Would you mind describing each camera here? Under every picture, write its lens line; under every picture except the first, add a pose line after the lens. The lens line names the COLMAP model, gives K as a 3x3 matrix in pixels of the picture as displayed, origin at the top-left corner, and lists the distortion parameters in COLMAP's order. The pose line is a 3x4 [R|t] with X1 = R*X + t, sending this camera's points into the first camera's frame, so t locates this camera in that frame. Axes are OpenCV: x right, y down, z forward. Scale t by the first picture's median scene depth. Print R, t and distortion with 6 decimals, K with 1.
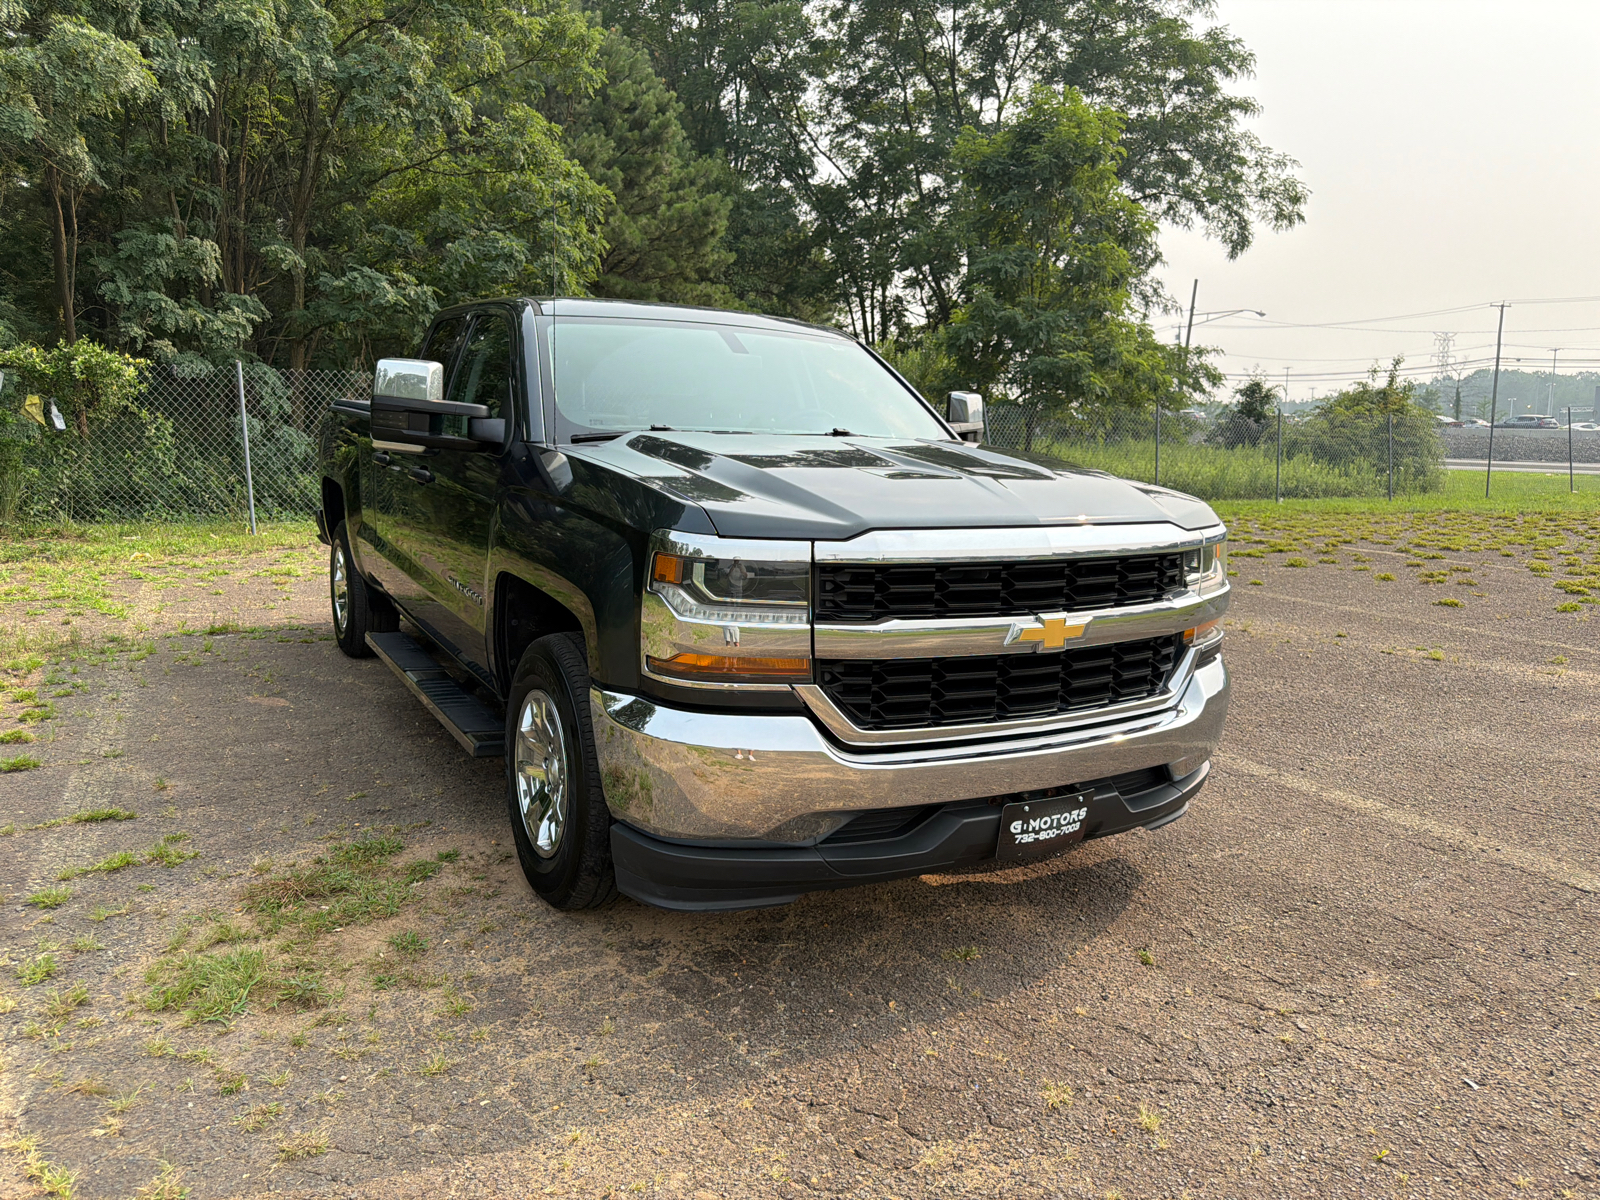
lens RADIAL K [[1122.6, 0, 798.9], [0, 1122.6, 599.6], [0, 0, 1]] dist [0.032123, -0.041106]
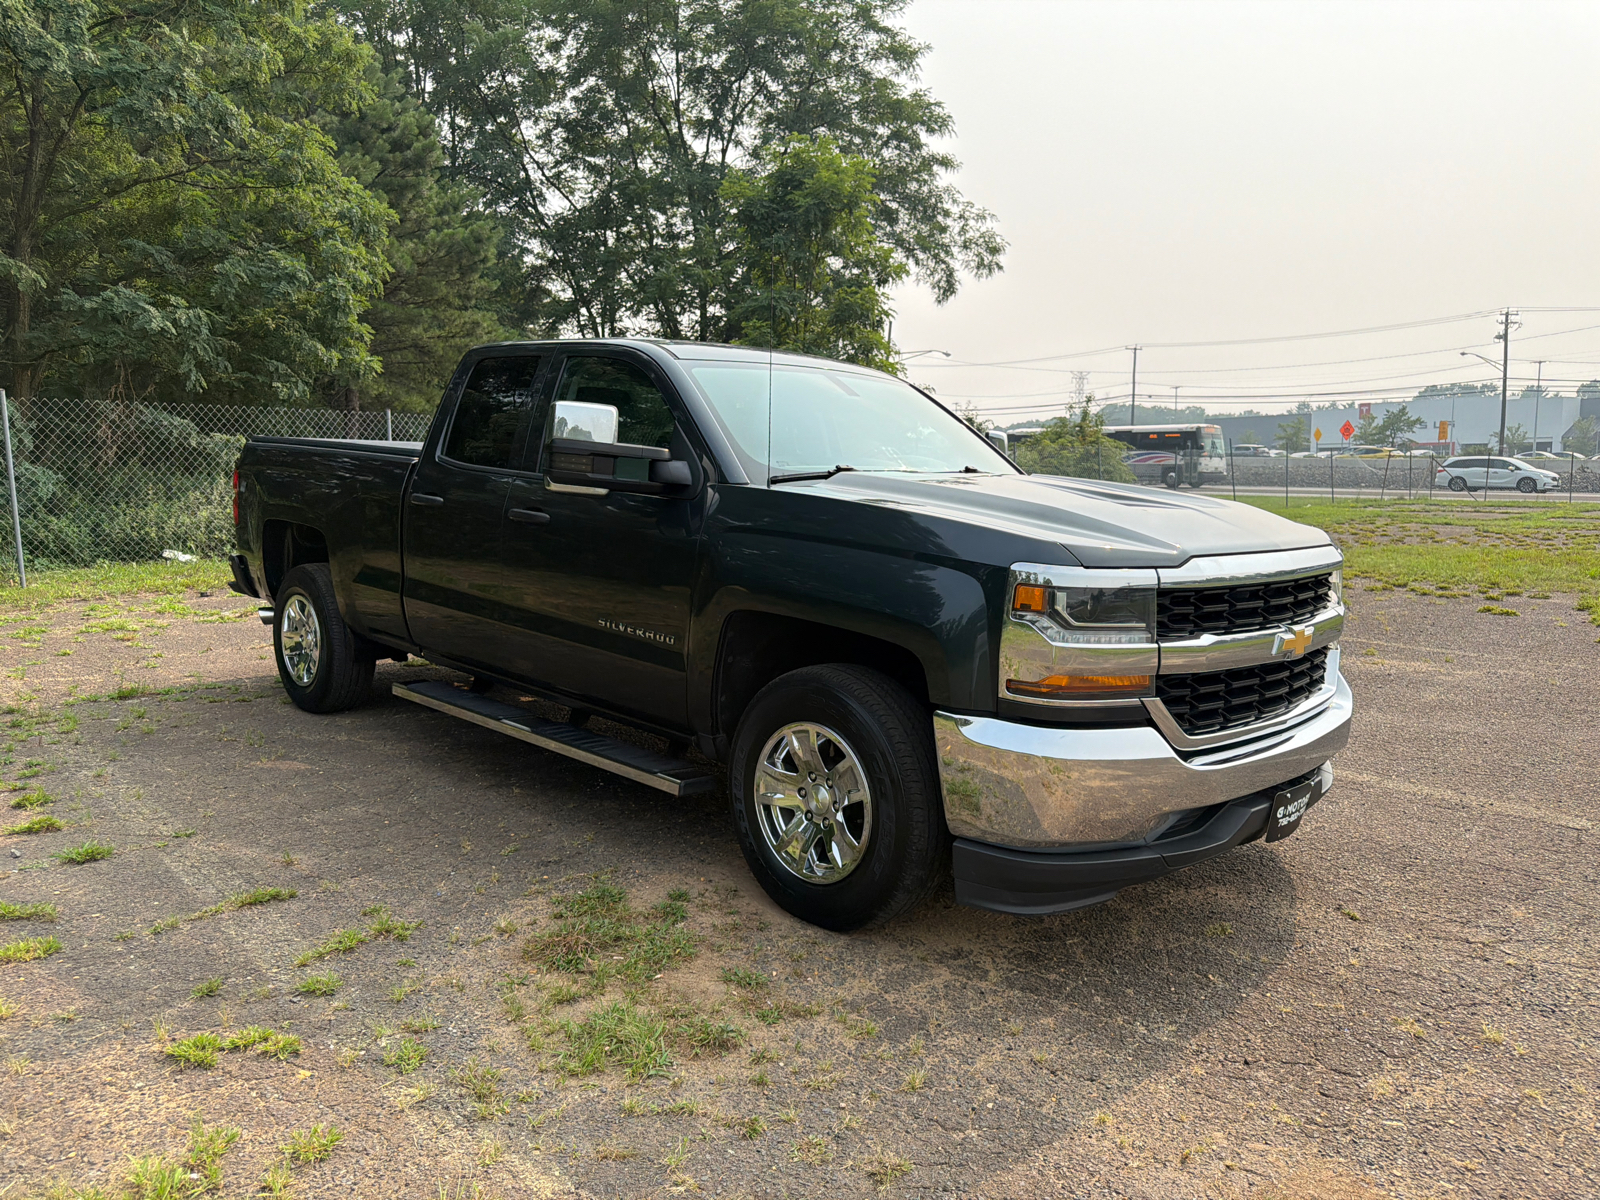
lens RADIAL K [[1122.6, 0, 797.7], [0, 1122.6, 599.5], [0, 0, 1]] dist [0.032123, -0.041106]
pose [[0.965470, -0.038059, 0.257719, -0.100979], [0.044848, 0.998783, -0.020515, -0.002378], [-0.256625, 0.031364, 0.966002, 0.000572]]
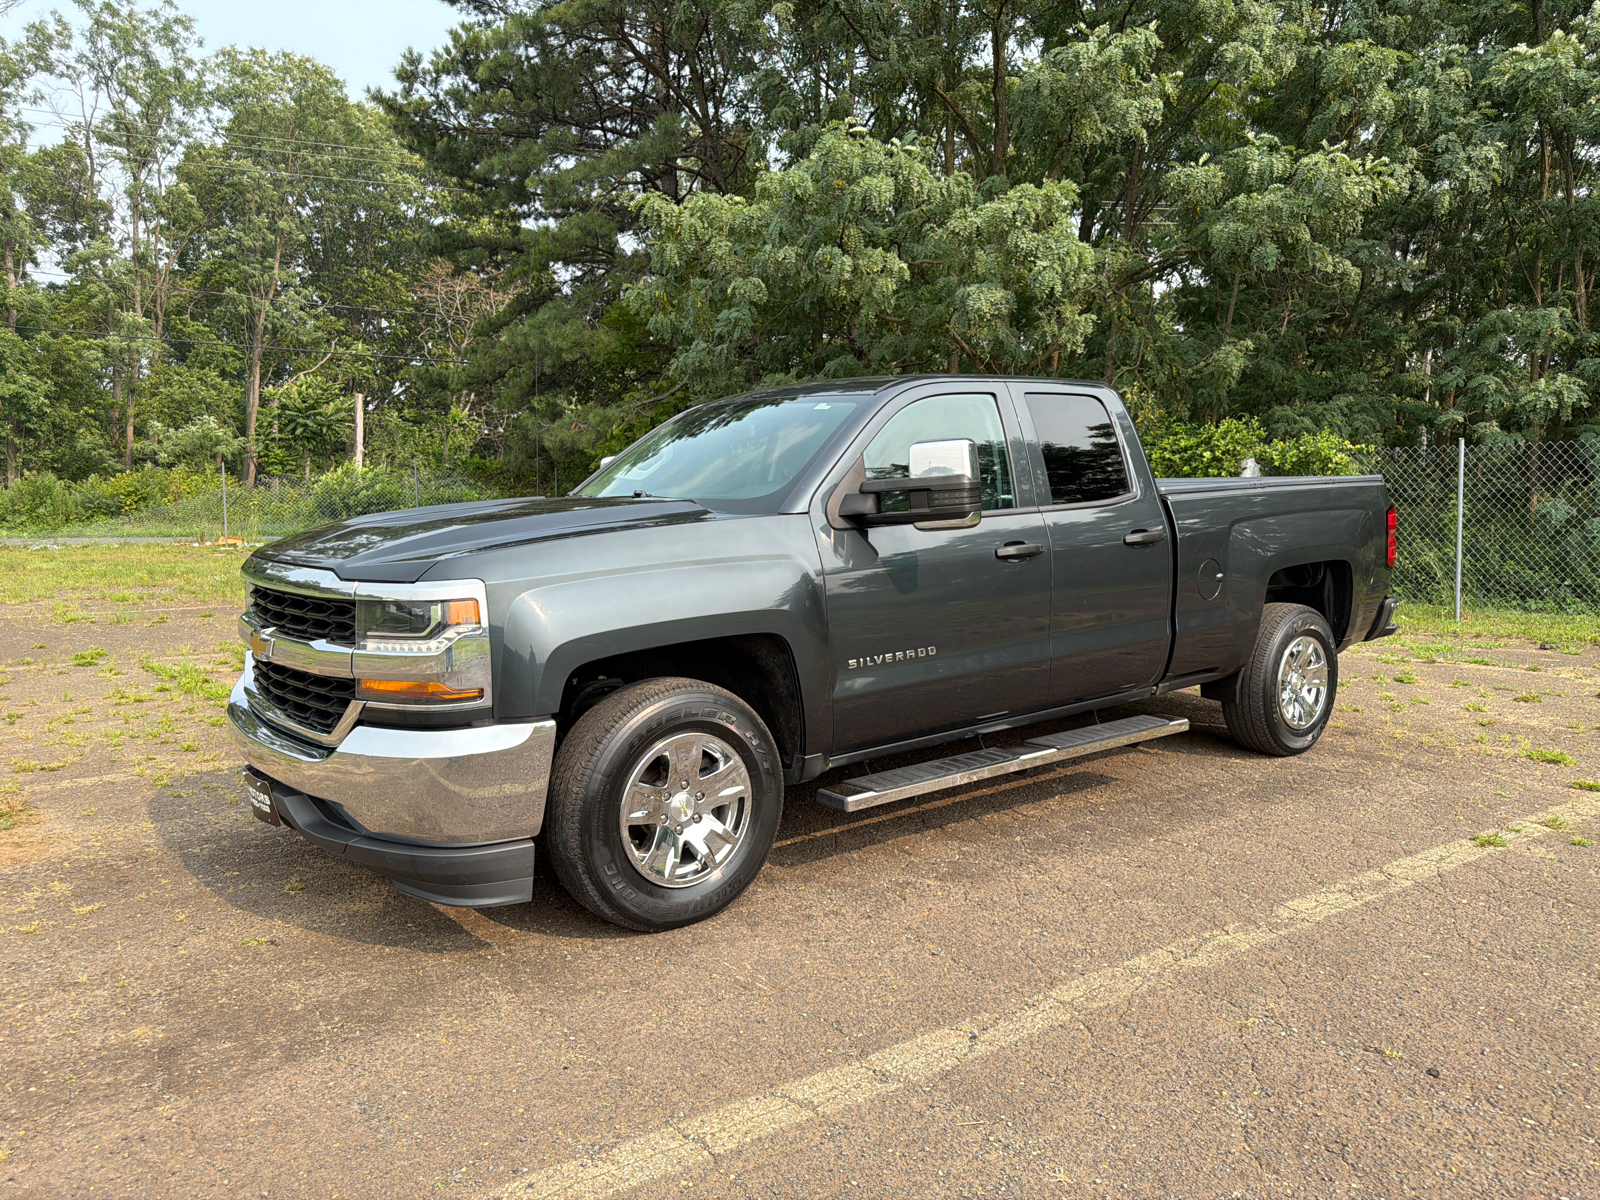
lens RADIAL K [[1122.6, 0, 822.4], [0, 1122.6, 608.3], [0, 0, 1]] dist [0.032123, -0.041106]
pose [[0.154205, 0.070439, -0.985525, 0.281280], [-0.142383, 0.988628, 0.048382, -0.029275], [0.977726, 0.132861, 0.162481, 0.249047]]
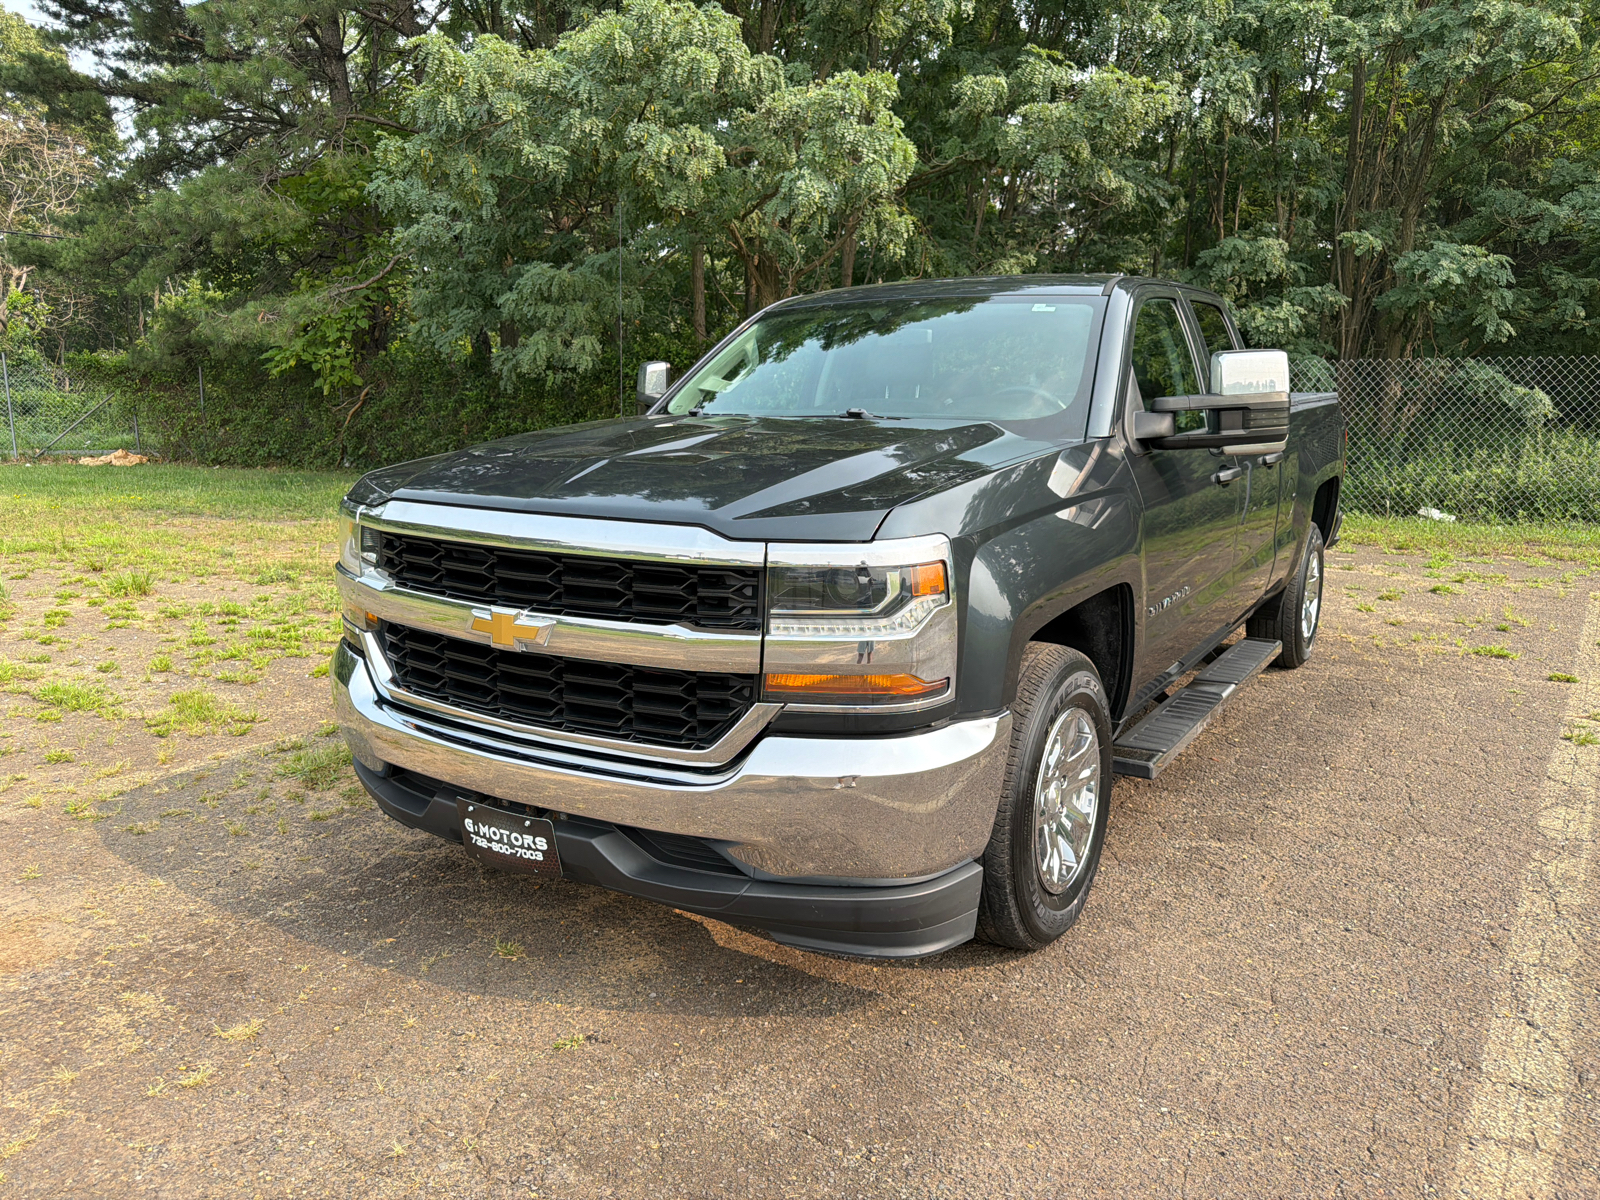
lens RADIAL K [[1122.6, 0, 802.2], [0, 1122.6, 609.9], [0, 0, 1]] dist [0.032123, -0.041106]
pose [[0.464713, 0.134846, -0.875133, 0.199664], [-0.124995, 0.988429, 0.085928, -0.016701], [0.876594, 0.069456, 0.476191, 0.137253]]
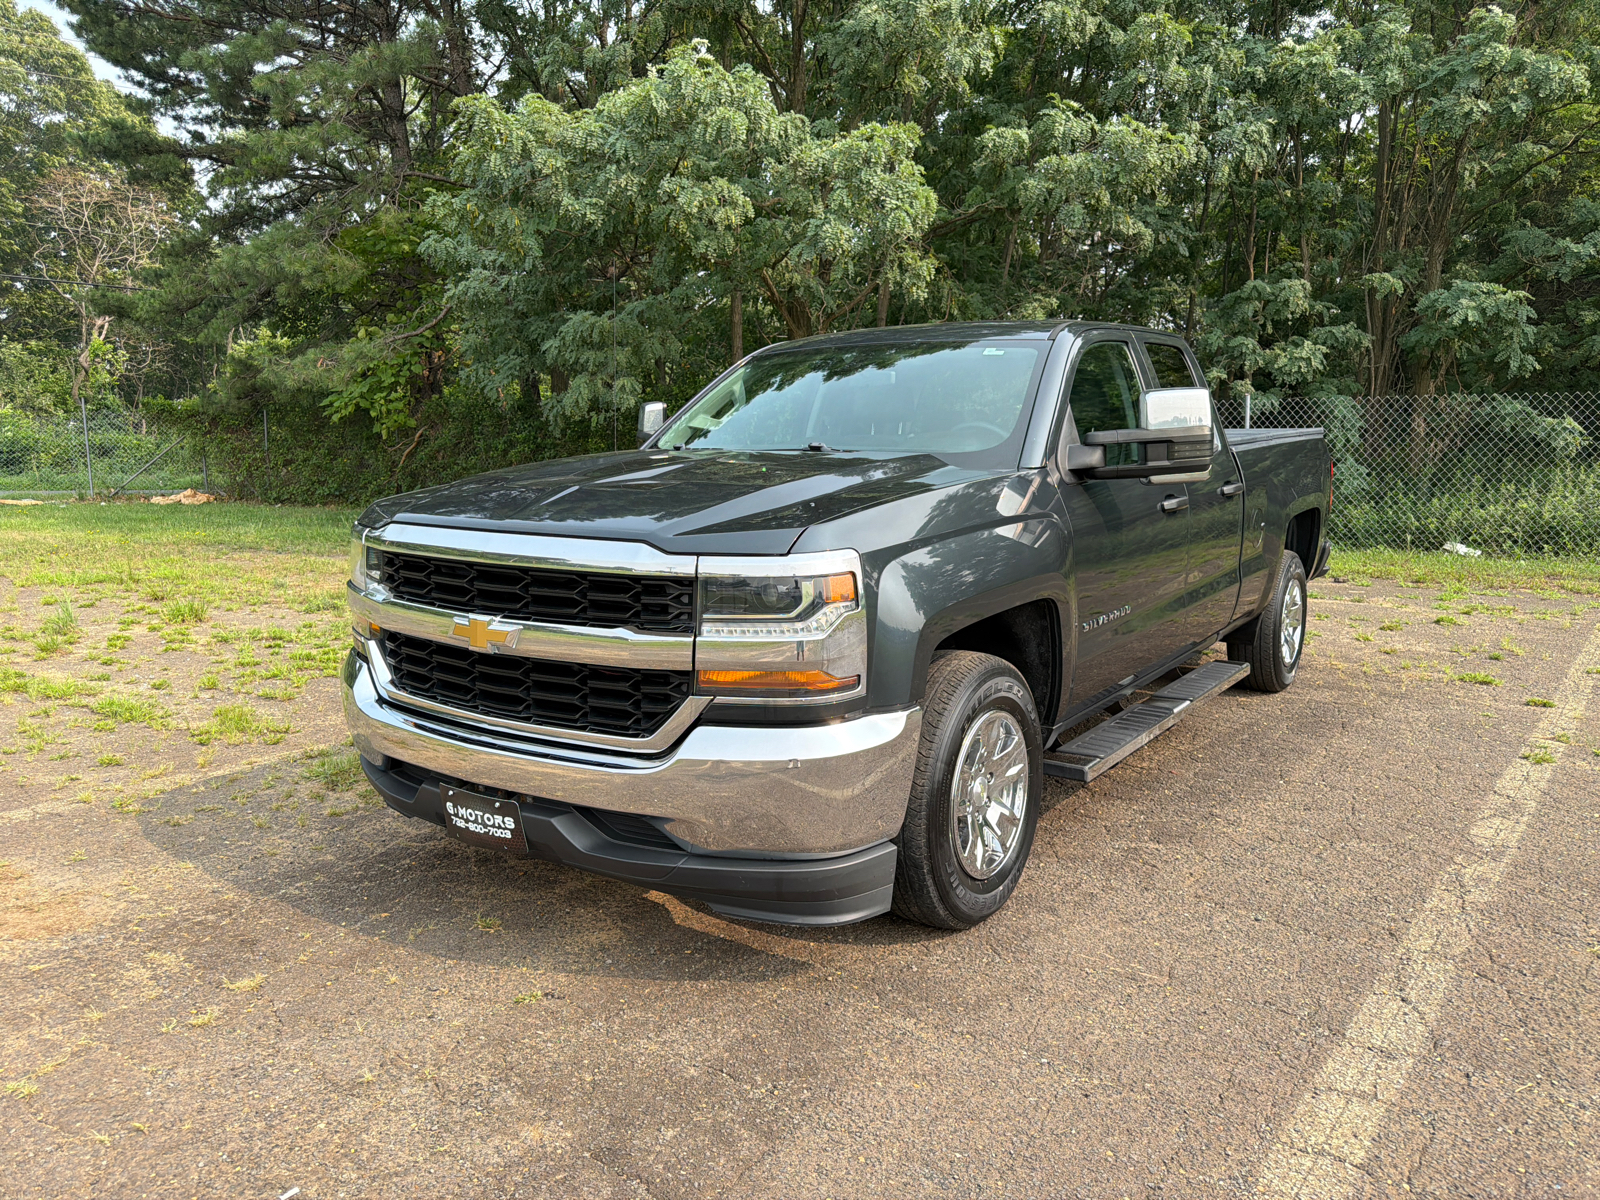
lens RADIAL K [[1122.6, 0, 804.7], [0, 1122.6, 604.5], [0, 0, 1]] dist [0.032123, -0.041106]
pose [[0.423934, 0.101344, -0.900005, 0.227236], [-0.124844, 0.990773, 0.052759, -0.015931], [0.897047, 0.089994, 0.432674, 0.144216]]
